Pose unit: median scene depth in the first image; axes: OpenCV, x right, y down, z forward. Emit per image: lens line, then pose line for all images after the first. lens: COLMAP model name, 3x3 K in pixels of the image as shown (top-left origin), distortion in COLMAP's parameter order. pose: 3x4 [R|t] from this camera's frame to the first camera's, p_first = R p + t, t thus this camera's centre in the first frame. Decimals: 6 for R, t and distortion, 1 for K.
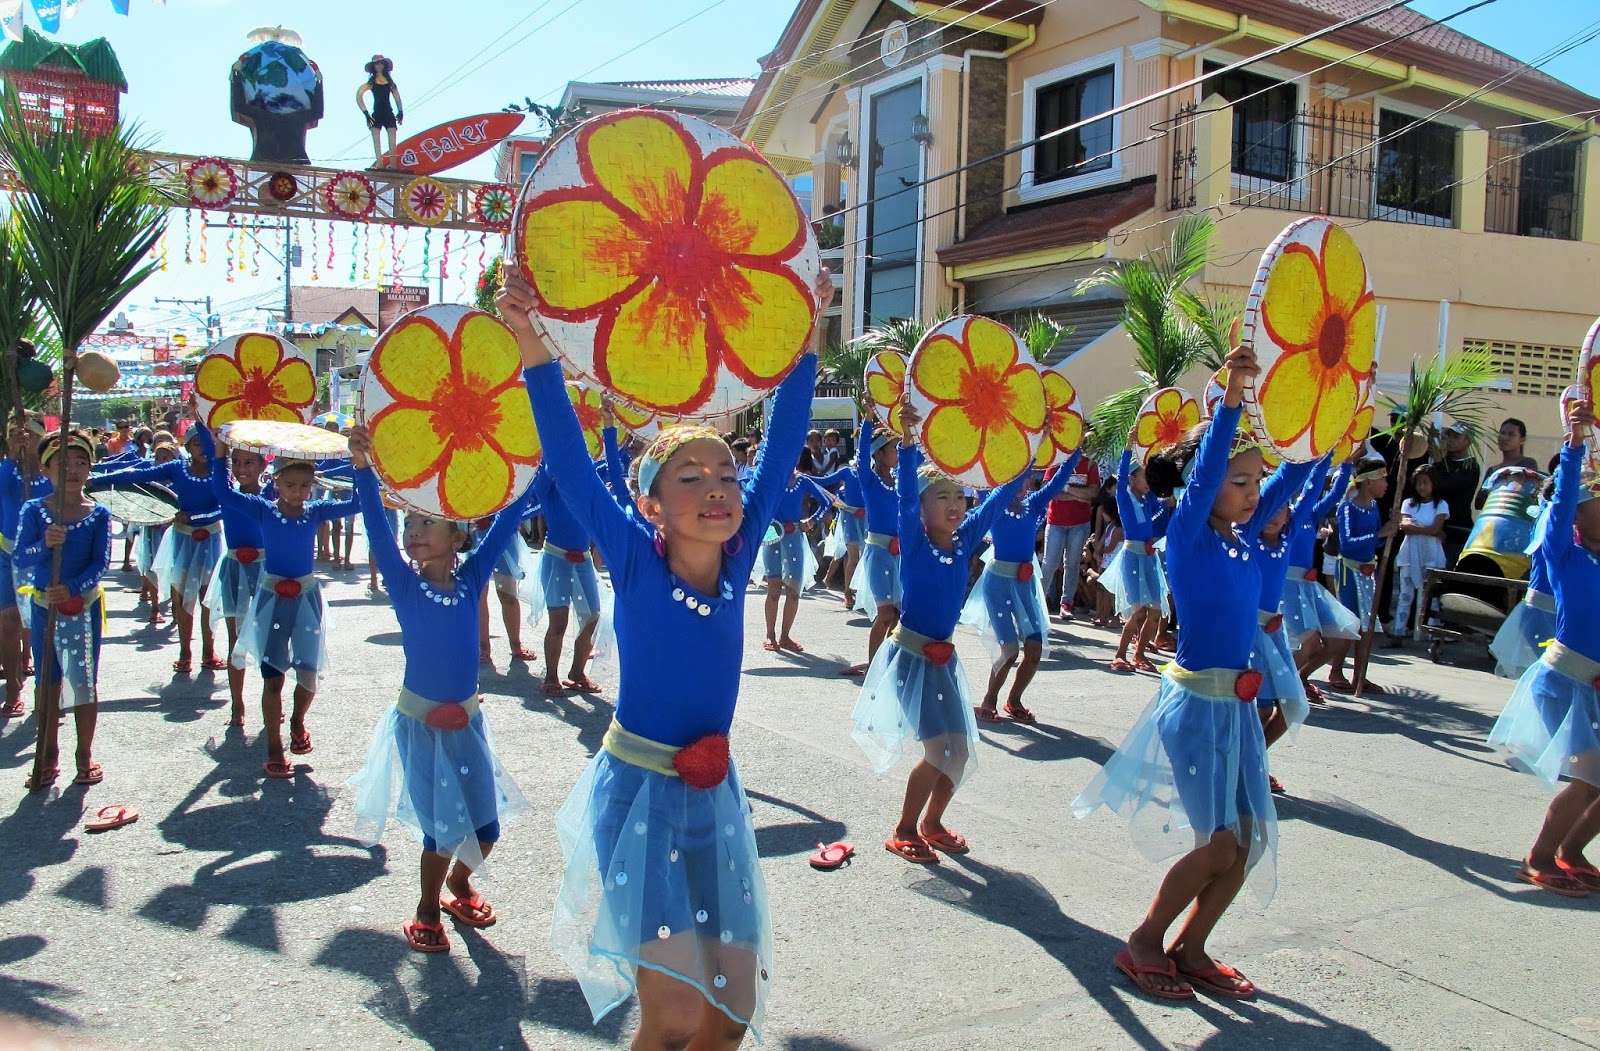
lens RADIAL K [[1356.0, 0, 788.3], [0, 1356.0, 561.3], [0, 0, 1]] dist [-0.157647, 0.130849]
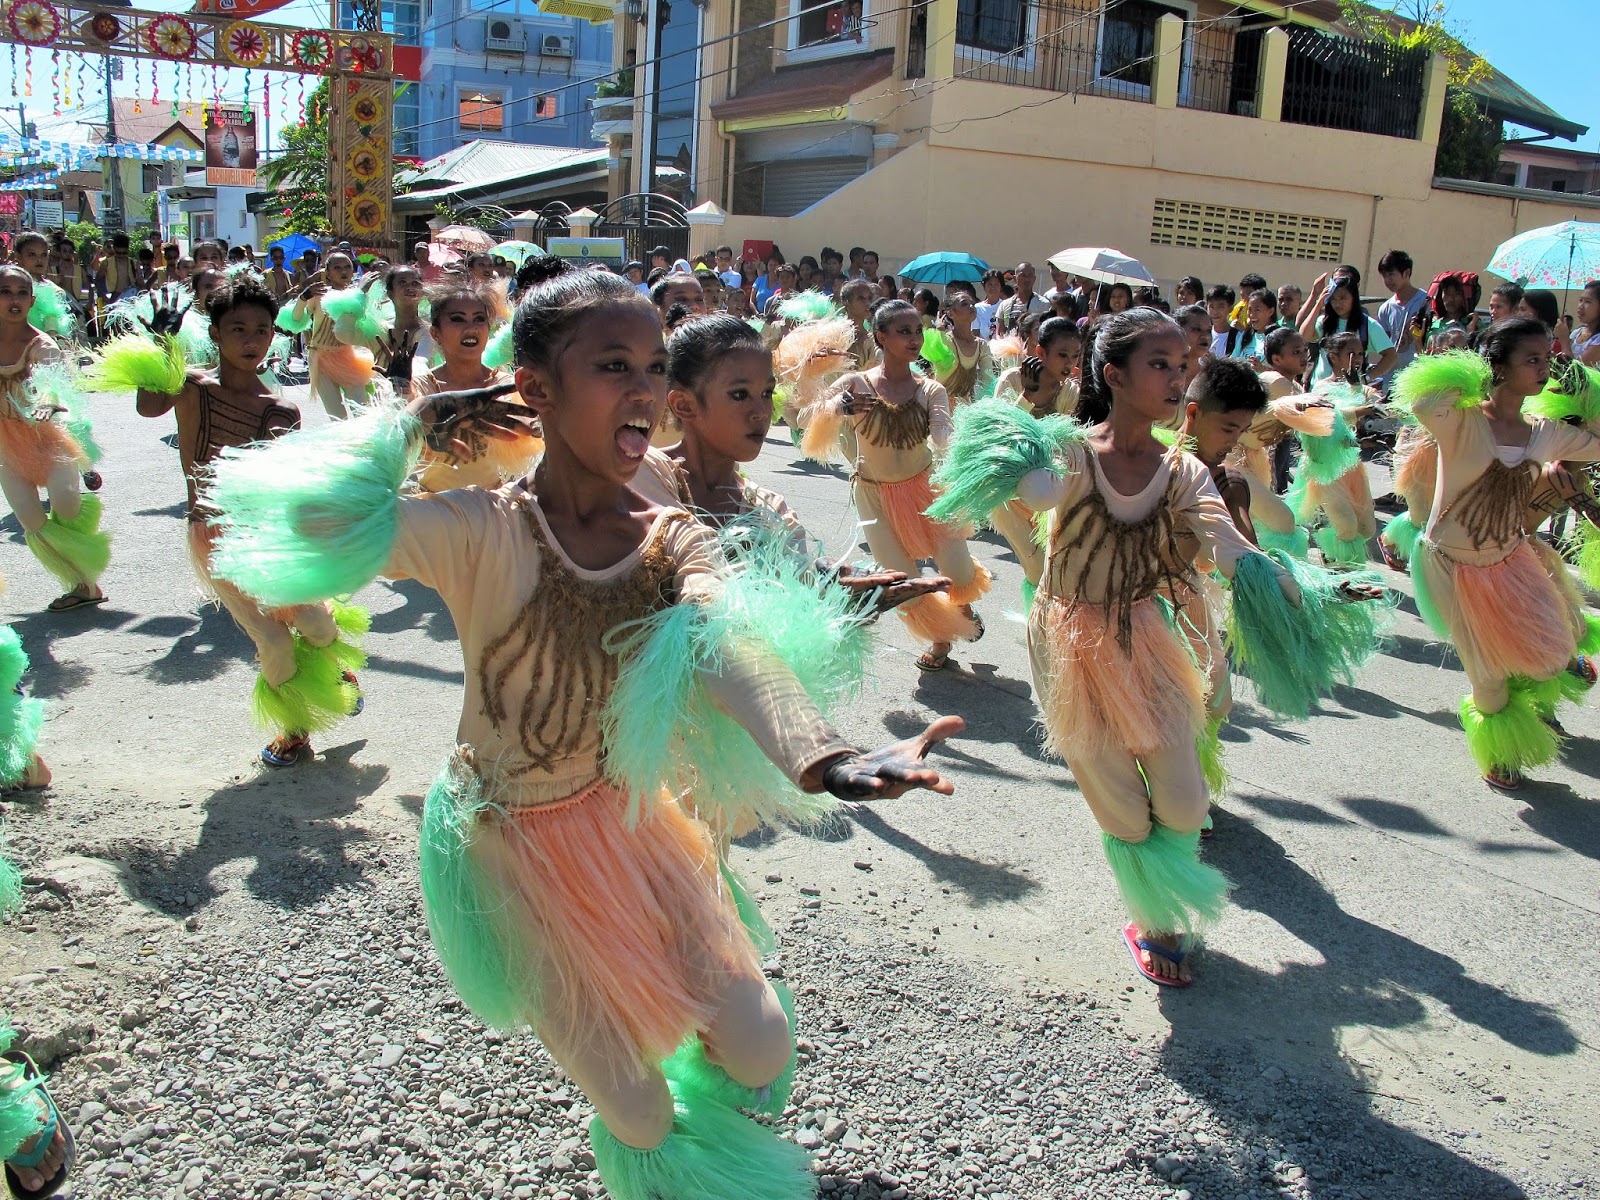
lens RADIAL K [[1357.2, 0, 802.3], [0, 1357.2, 559.2], [0, 0, 1]] dist [-0.153800, 0.114719]
pose [[0.992919, -0.000142, 0.118793, 0.053197], [-0.015006, 0.991839, 0.126614, 0.003232], [-0.117841, -0.127500, 0.984813, -0.157676]]
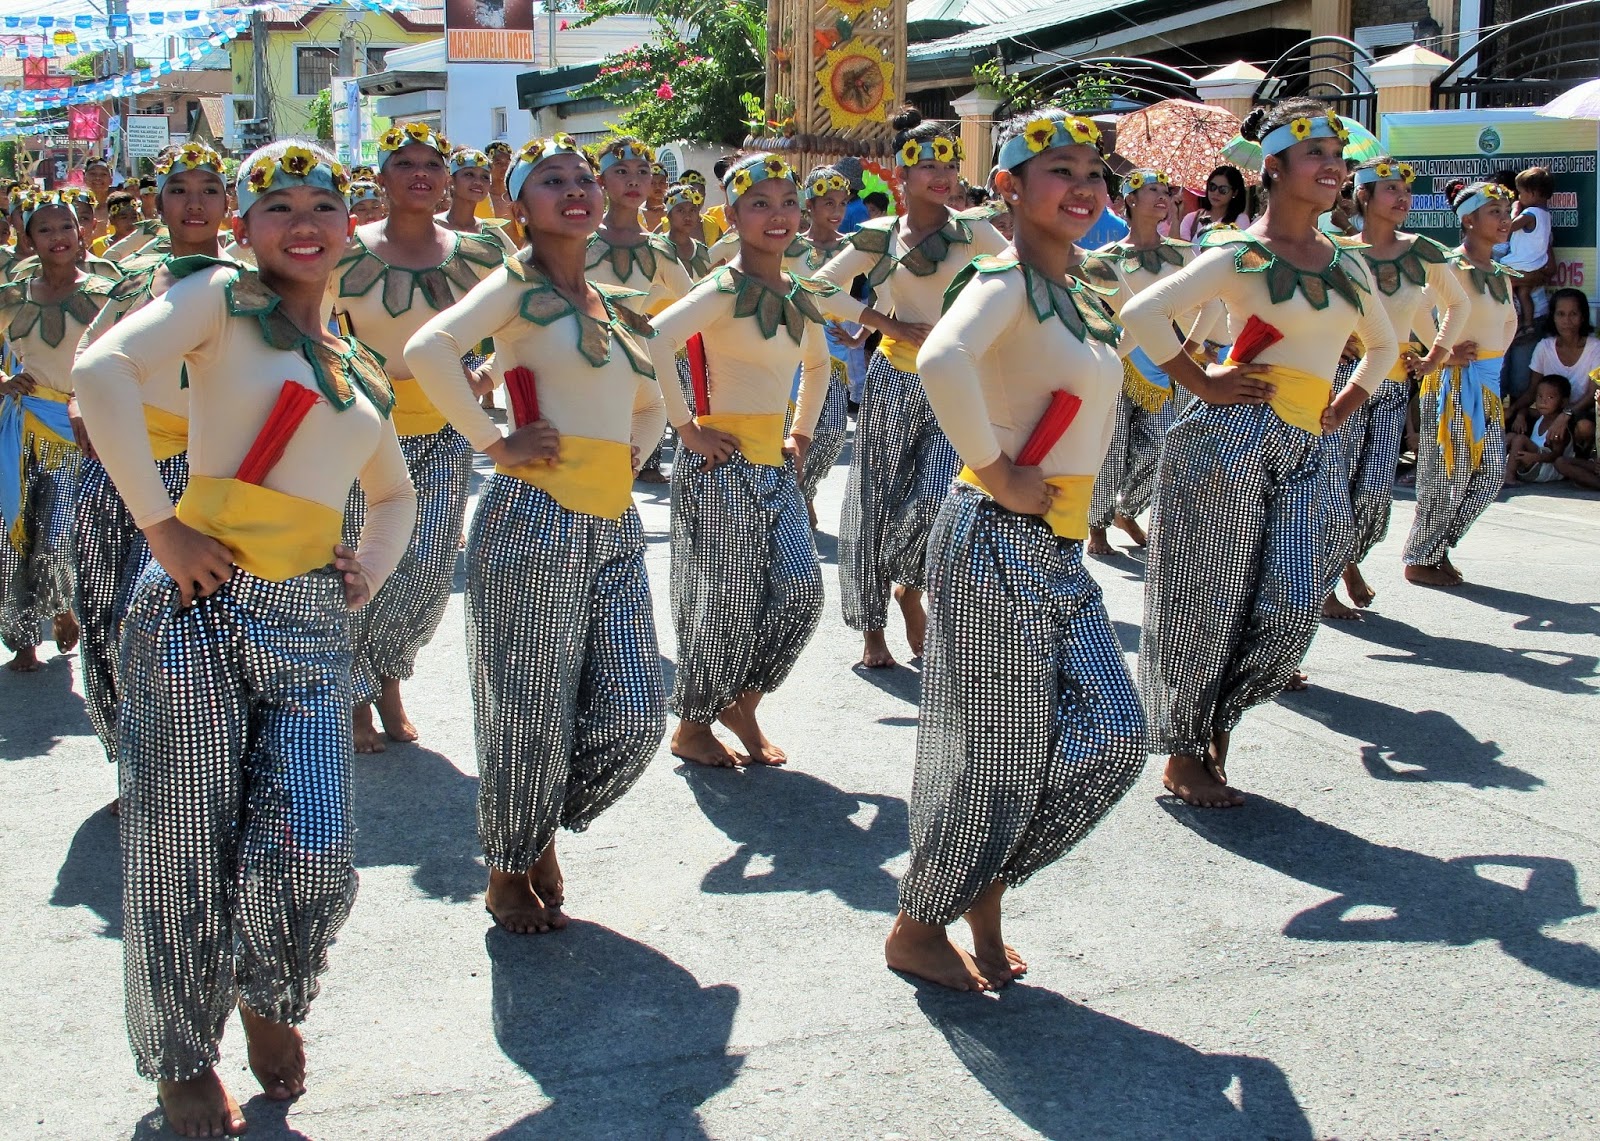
lens RADIAL K [[2160.5, 0, 802.7], [0, 2160.5, 518.8], [0, 0, 1]] dist [-0.199711, 0.720963]
pose [[0.995417, -0.006911, -0.095382, -0.133037], [0.013121, 0.997823, 0.064628, -0.023185], [0.094728, -0.065583, 0.993341, 0.183019]]
